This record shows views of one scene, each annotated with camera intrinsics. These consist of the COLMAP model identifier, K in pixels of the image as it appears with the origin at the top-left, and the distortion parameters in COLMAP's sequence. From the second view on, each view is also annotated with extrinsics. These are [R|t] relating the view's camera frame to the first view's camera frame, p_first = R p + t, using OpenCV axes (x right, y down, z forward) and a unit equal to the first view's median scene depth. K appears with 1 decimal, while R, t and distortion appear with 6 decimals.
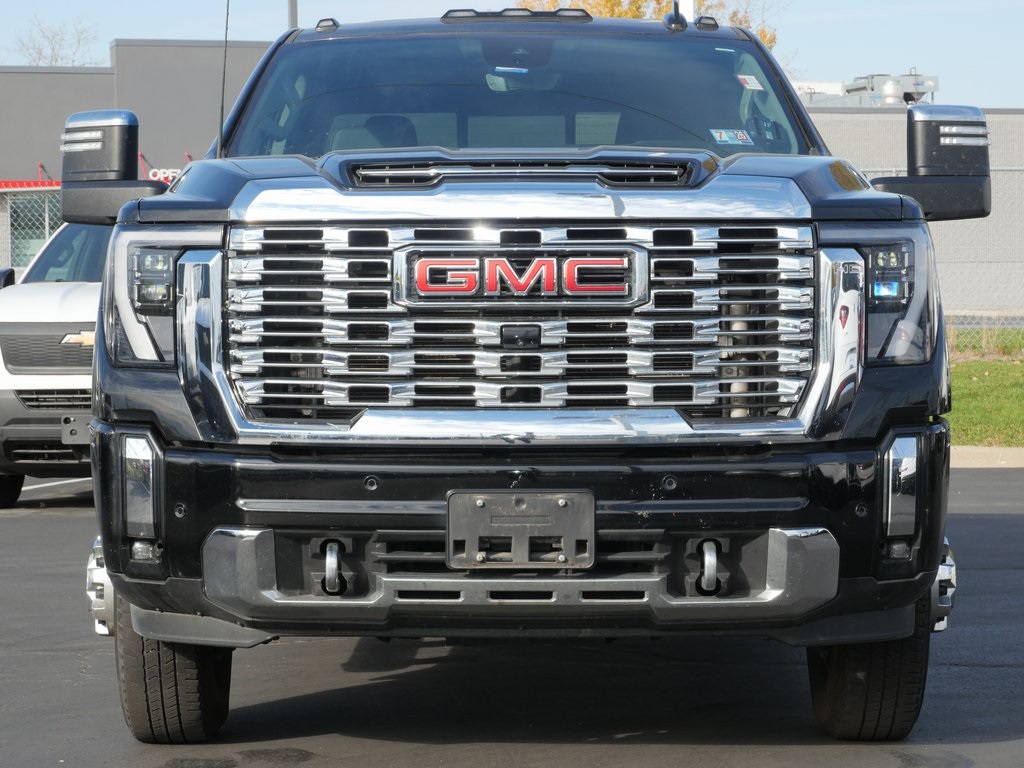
lens RADIAL K [[2828.9, 0, 510.0], [0, 2828.9, 383.0], [0, 0, 1]] dist [-0.016782, 0.000000]
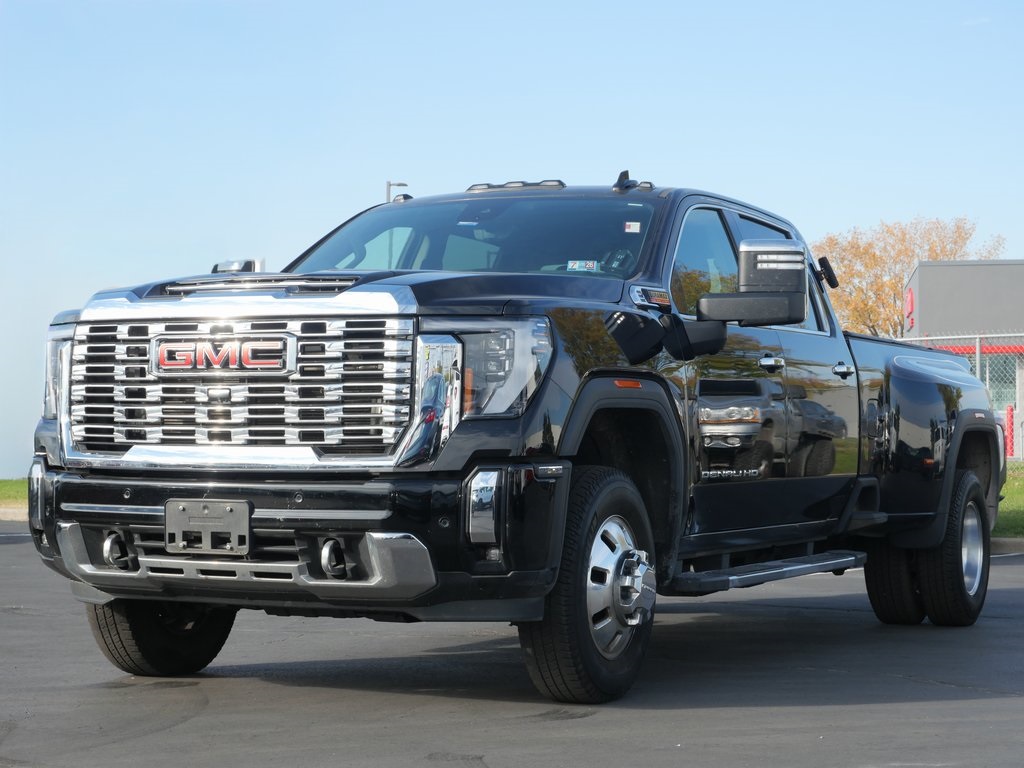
lens RADIAL K [[2118.6, 0, 513.5], [0, 2118.6, 381.8], [0, 0, 1]] dist [0.023824, 0.000000]
pose [[0.904623, -0.001512, -0.426210, 0.608246], [-0.022918, 0.998375, -0.052183, 0.029989], [0.425596, 0.056974, 0.903118, 0.070500]]
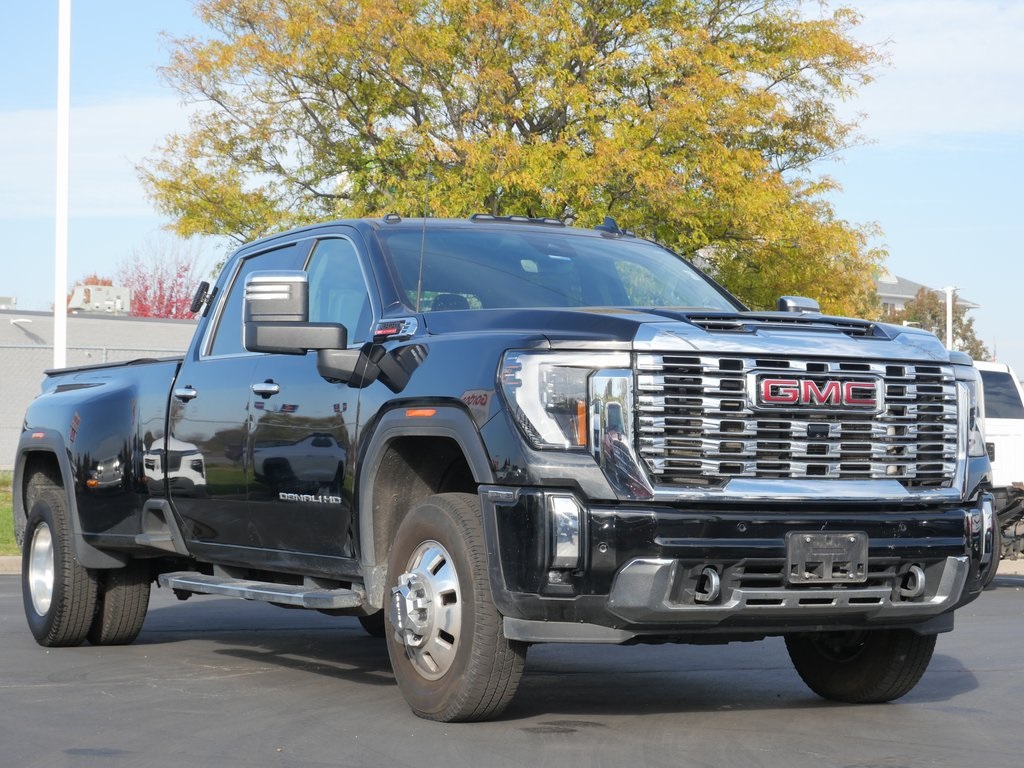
lens RADIAL K [[2210.5, 0, 513.9], [0, 2210.5, 385.1], [0, 0, 1]] dist [0.007539, 0.000000]
pose [[0.889279, 0.030991, 0.456314, -0.688531], [-0.001115, 0.997846, -0.065597, 0.037039], [-0.457364, 0.057825, 0.887398, 0.009181]]
